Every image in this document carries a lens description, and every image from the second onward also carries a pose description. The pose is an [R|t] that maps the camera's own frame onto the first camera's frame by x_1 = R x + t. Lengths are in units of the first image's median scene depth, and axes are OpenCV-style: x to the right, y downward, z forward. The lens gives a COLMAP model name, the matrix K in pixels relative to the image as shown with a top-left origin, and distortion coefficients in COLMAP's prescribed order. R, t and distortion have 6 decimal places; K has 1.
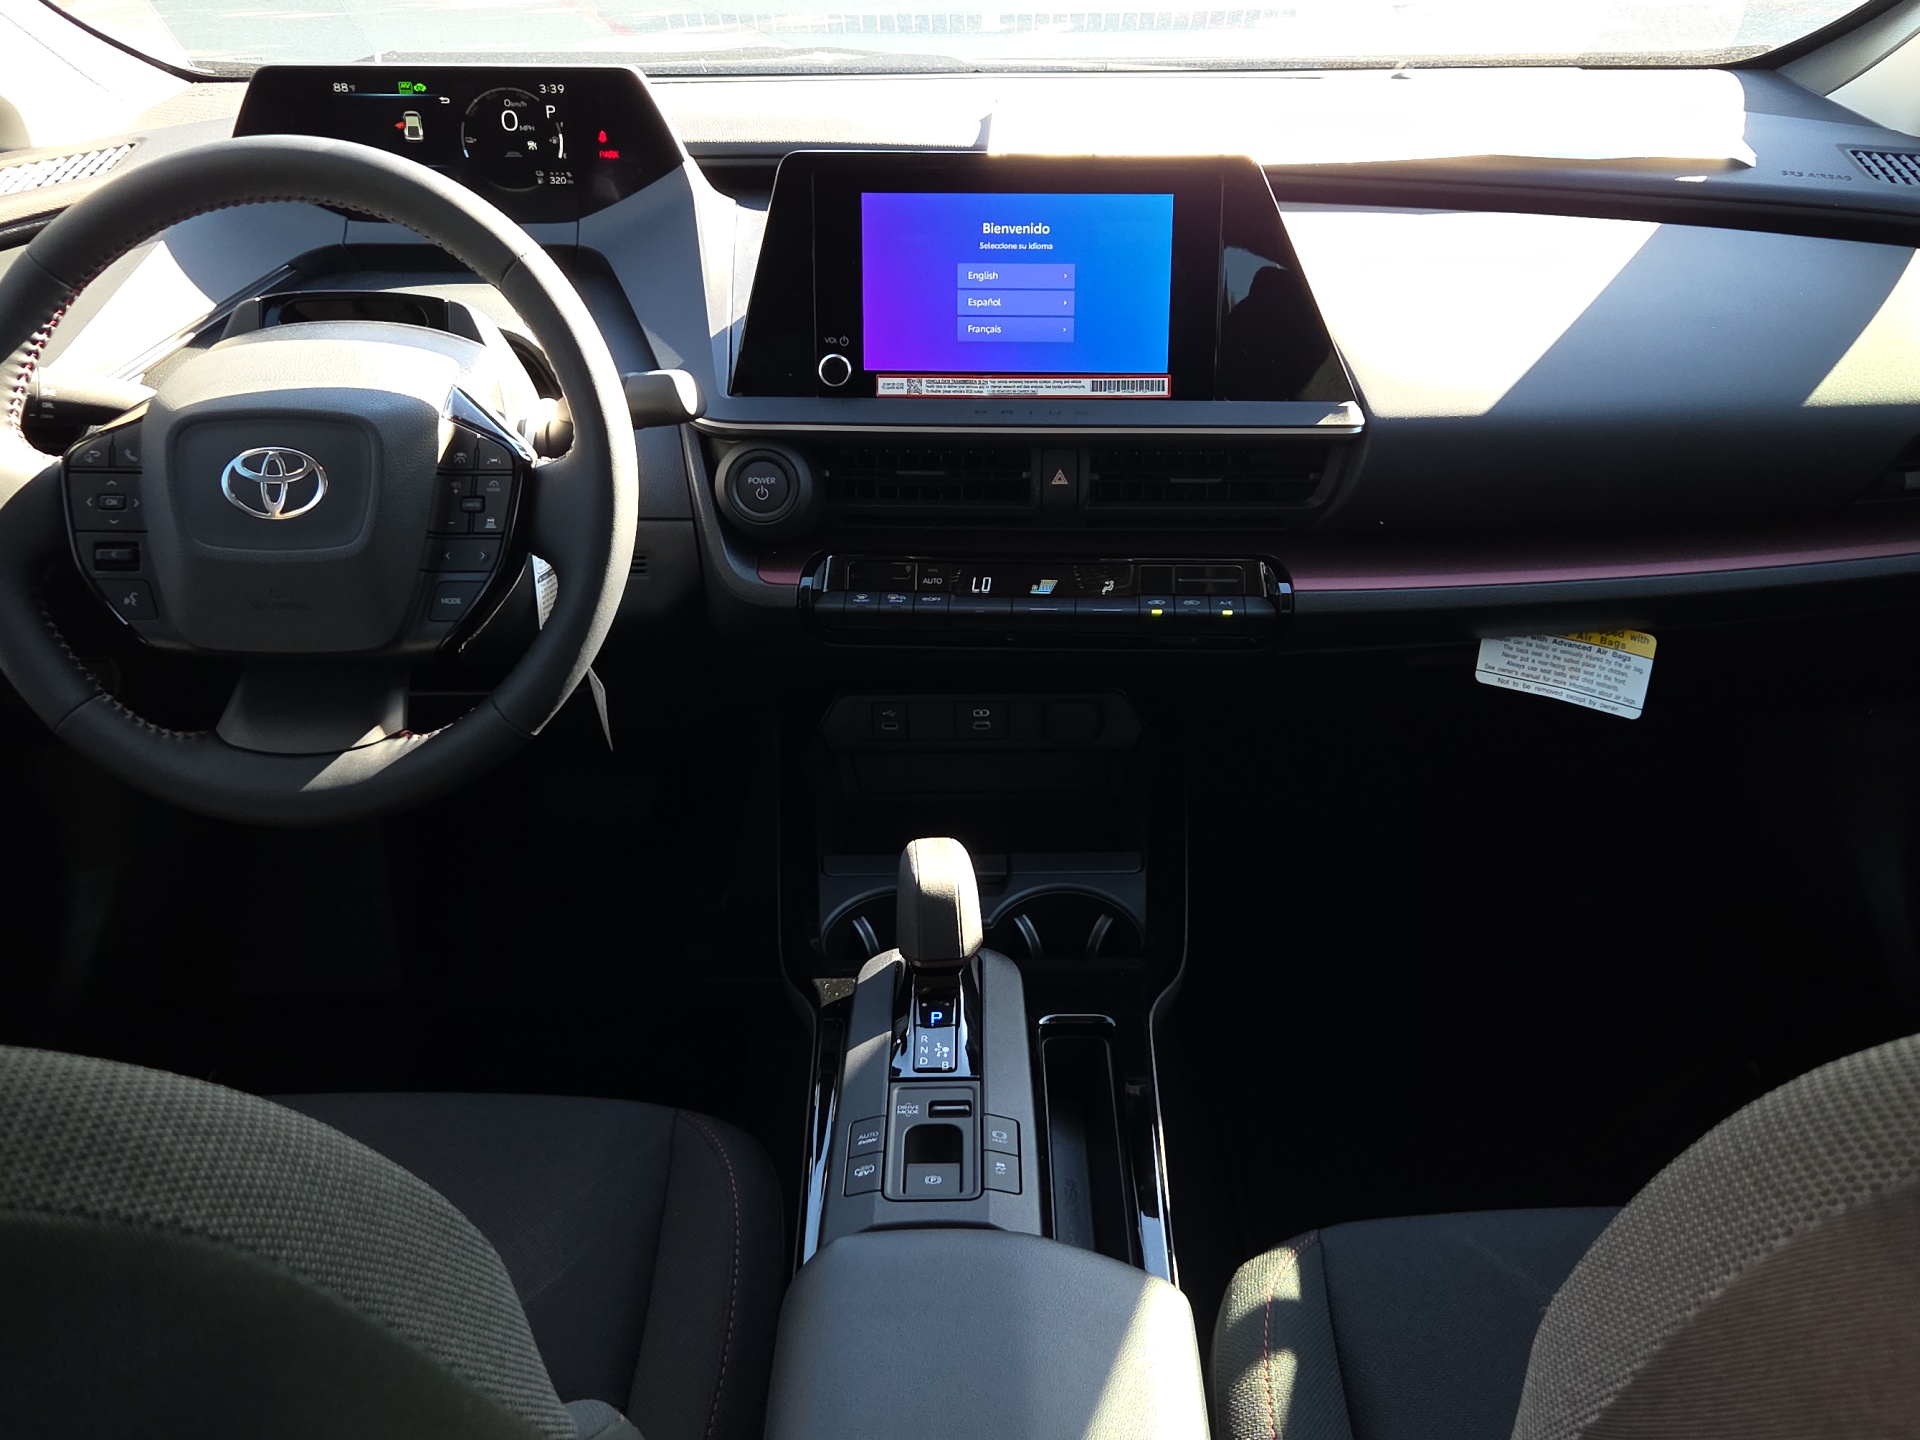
lens RADIAL K [[2020.0, 0, 1003.1], [0, 2020.0, 717.4], [0, 0, 1]] dist [0.042400, 0.000000]
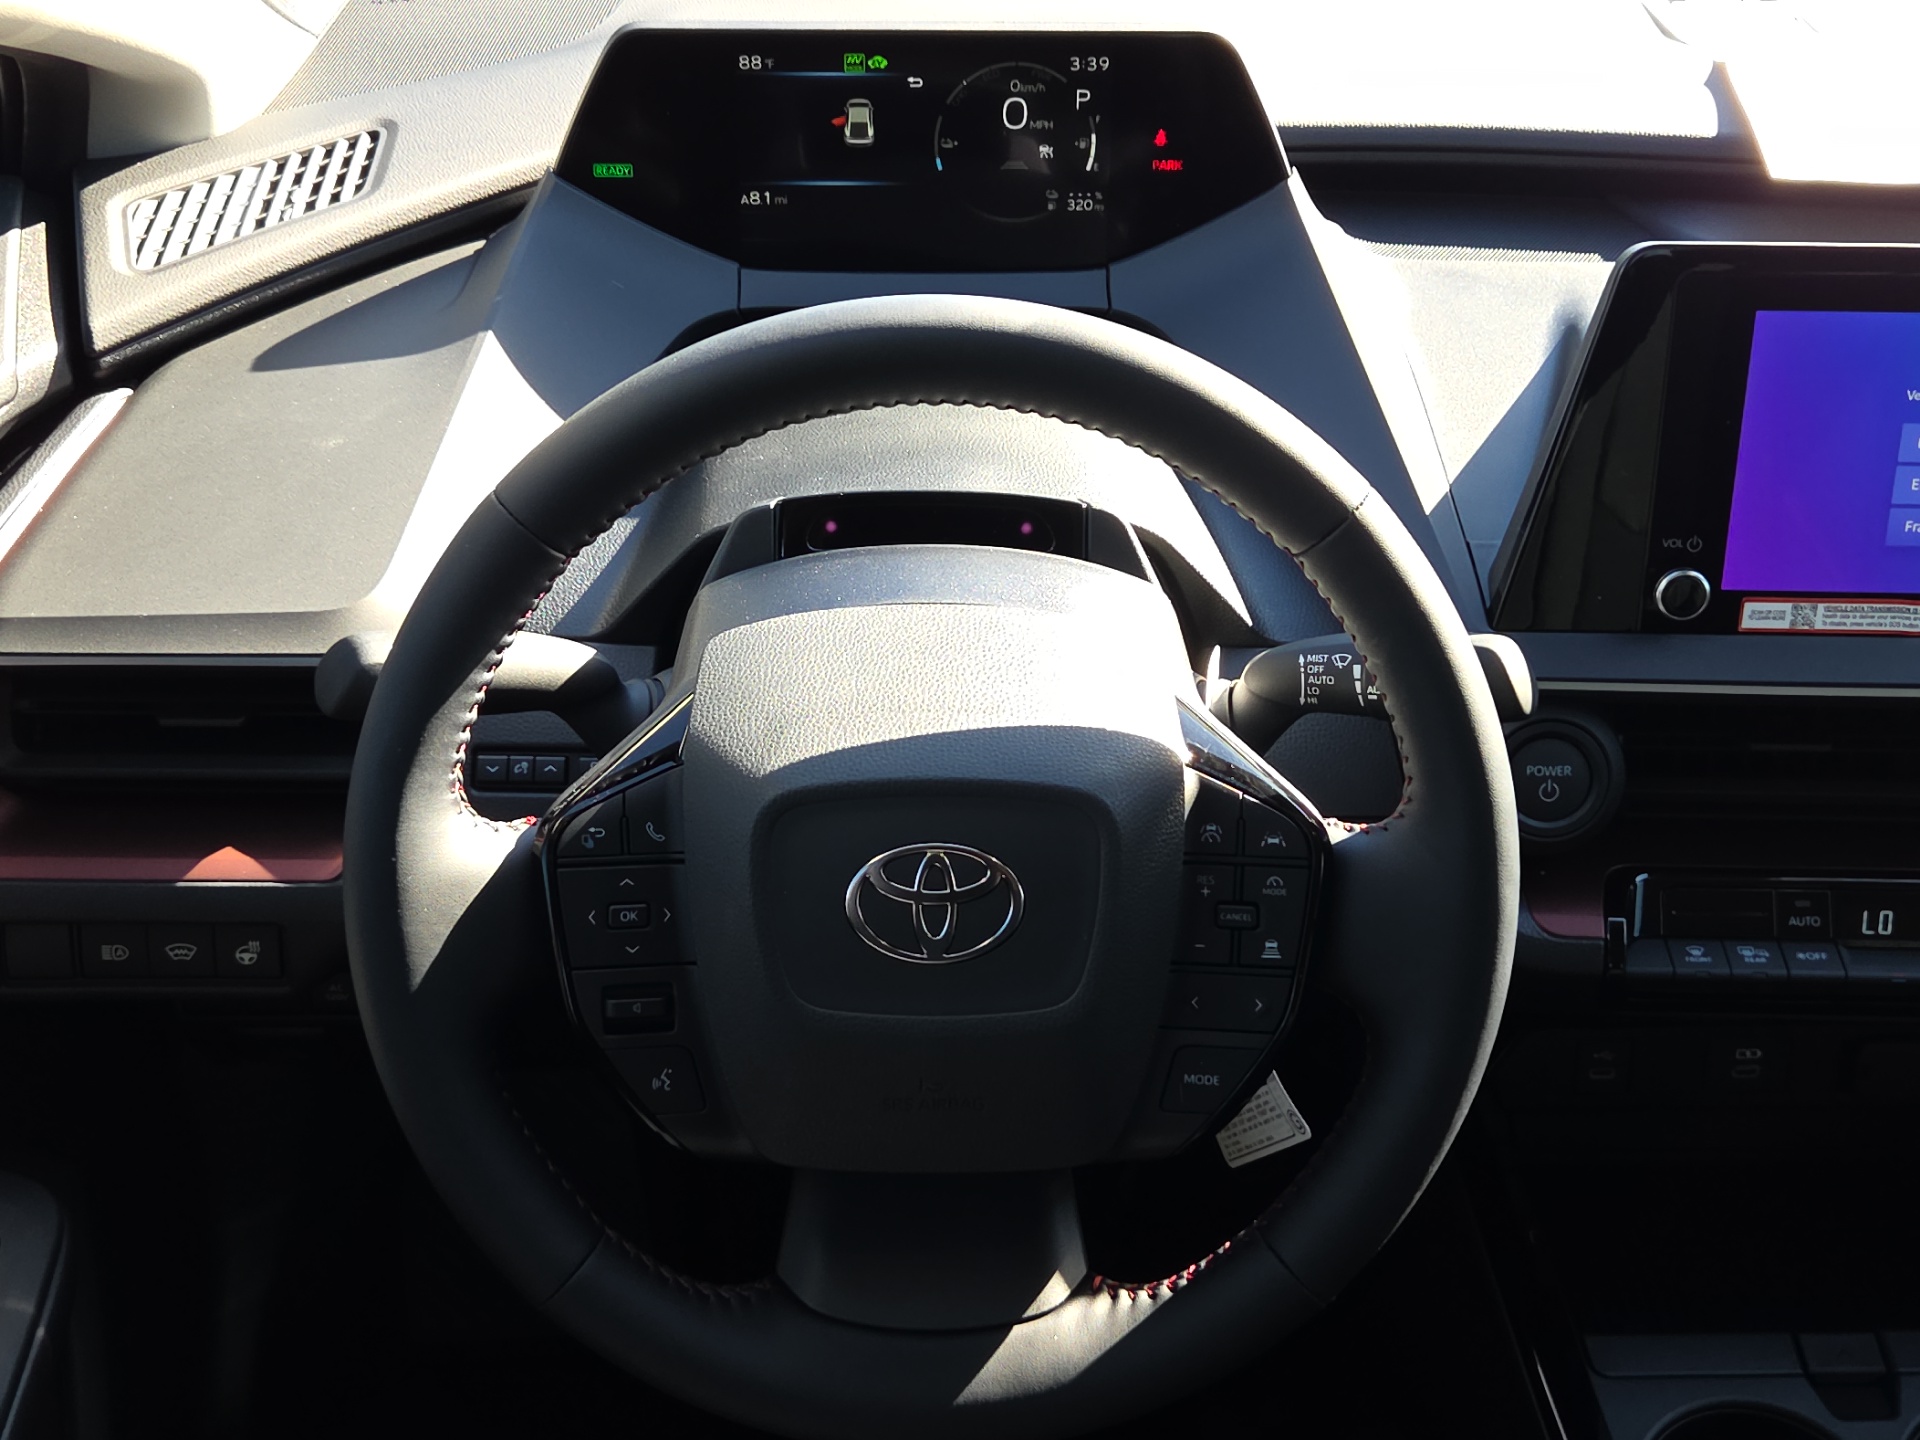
lens RADIAL K [[2540.9, 0, 968.1], [0, 2540.9, 722.5], [0, 0, 1]] dist [0.082554, 0.000000]
pose [[0.999512, -0.002485, 0.031126, -0.337419], [-0.000026, 0.996762, 0.080414, -0.205034], [-0.031225, -0.080375, 0.996275, 0.252450]]
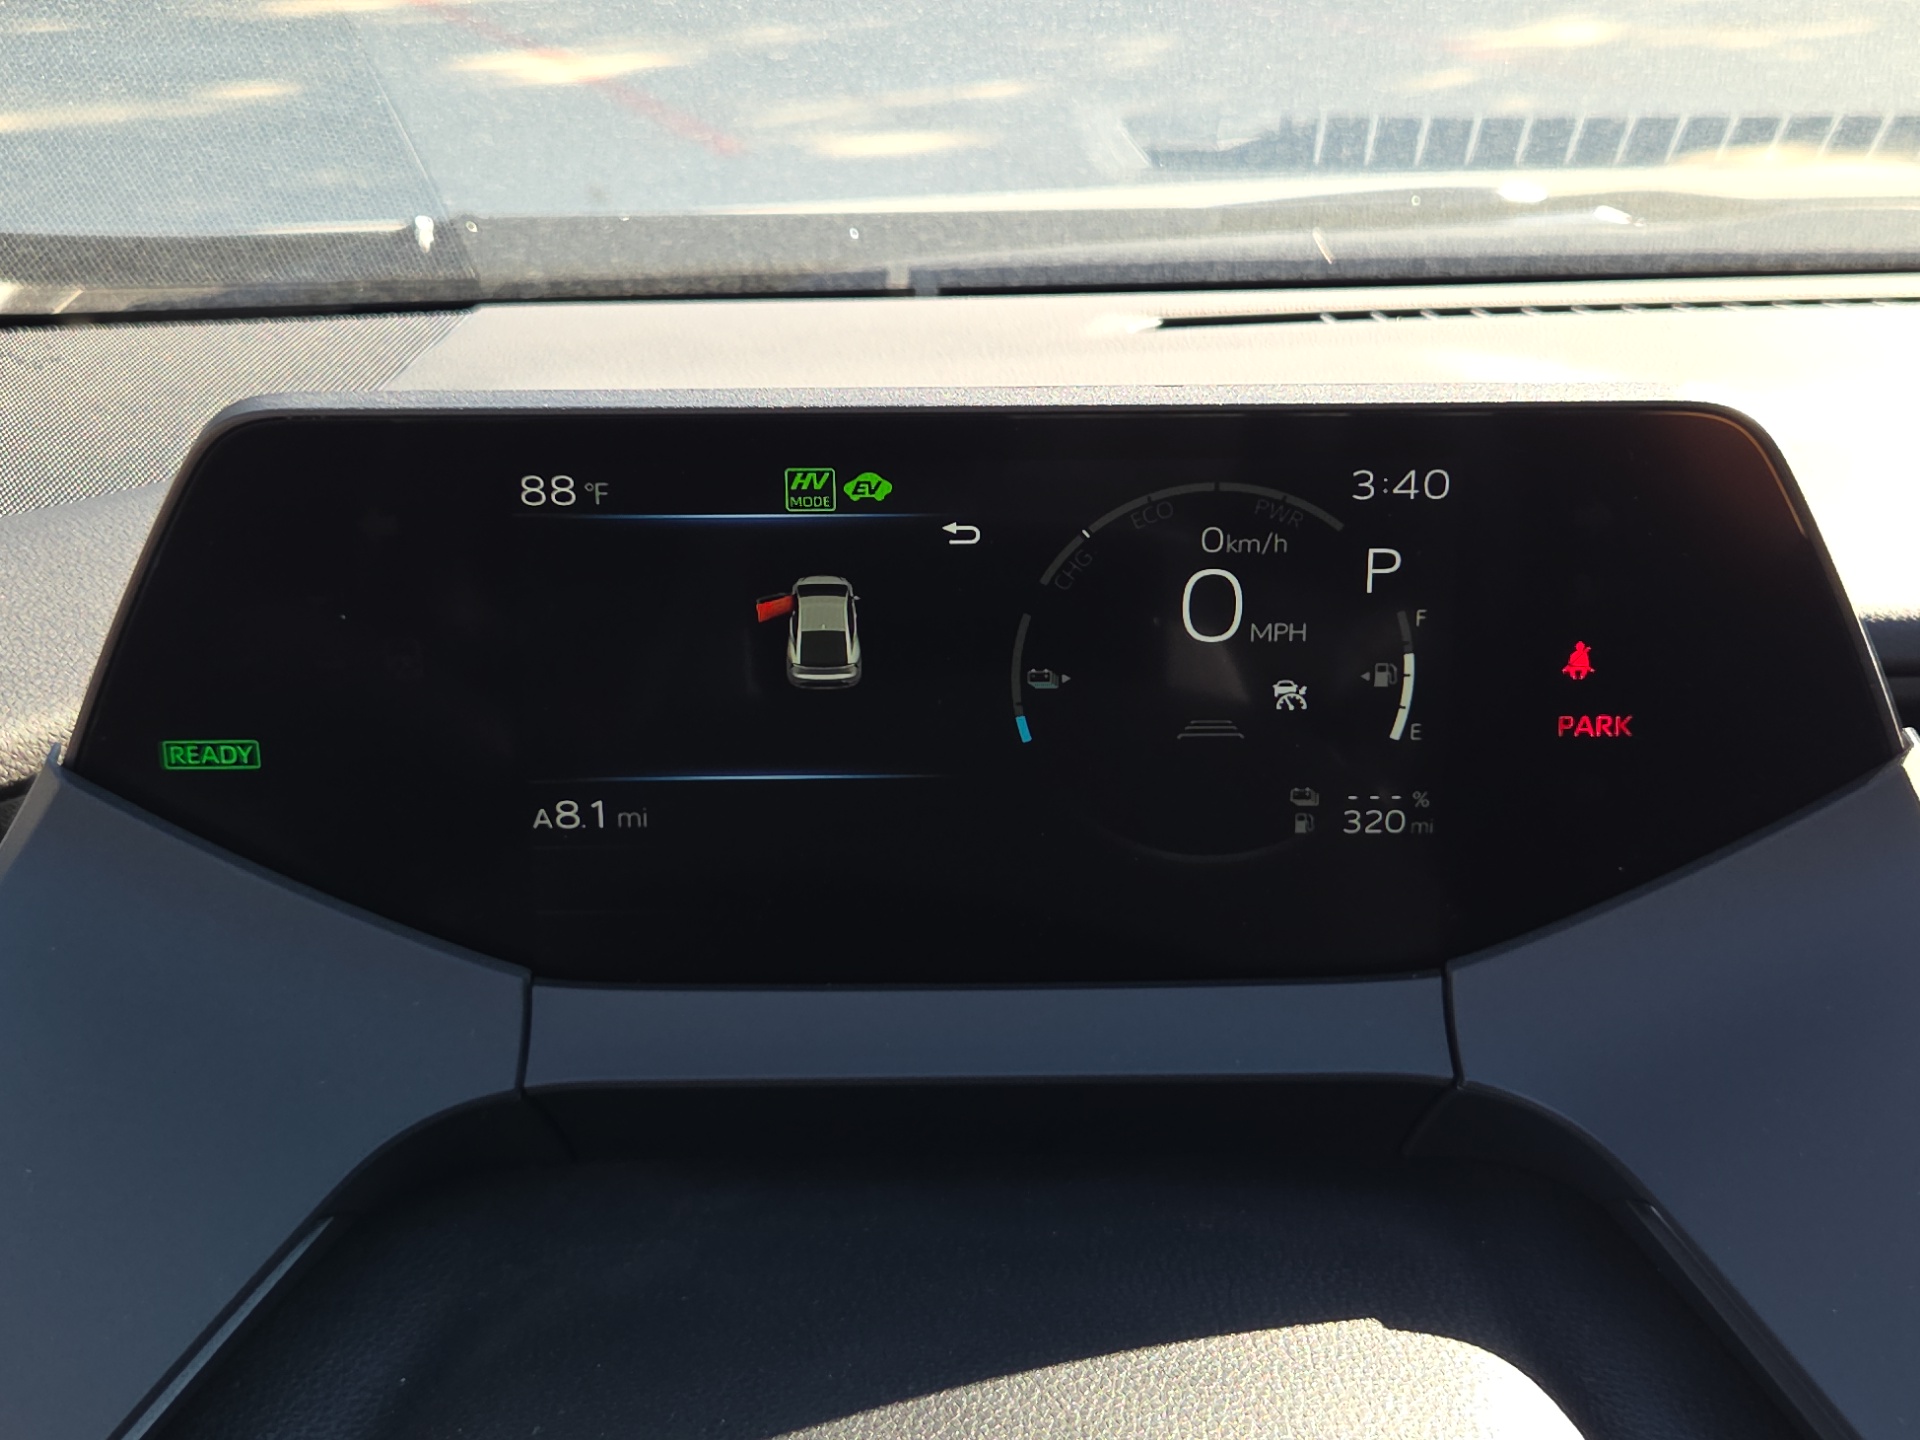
lens RADIAL K [[2885.7, 0, 973.3], [0, 2885.7, 705.1], [0, 0, 1]] dist [0.091770, 0.000000]
pose [[0.999980, -0.005863, 0.002500, -0.326839], [0.006083, 0.994976, -0.099924, -0.295258], [-0.001902, 0.099937, 0.994992, 0.779543]]
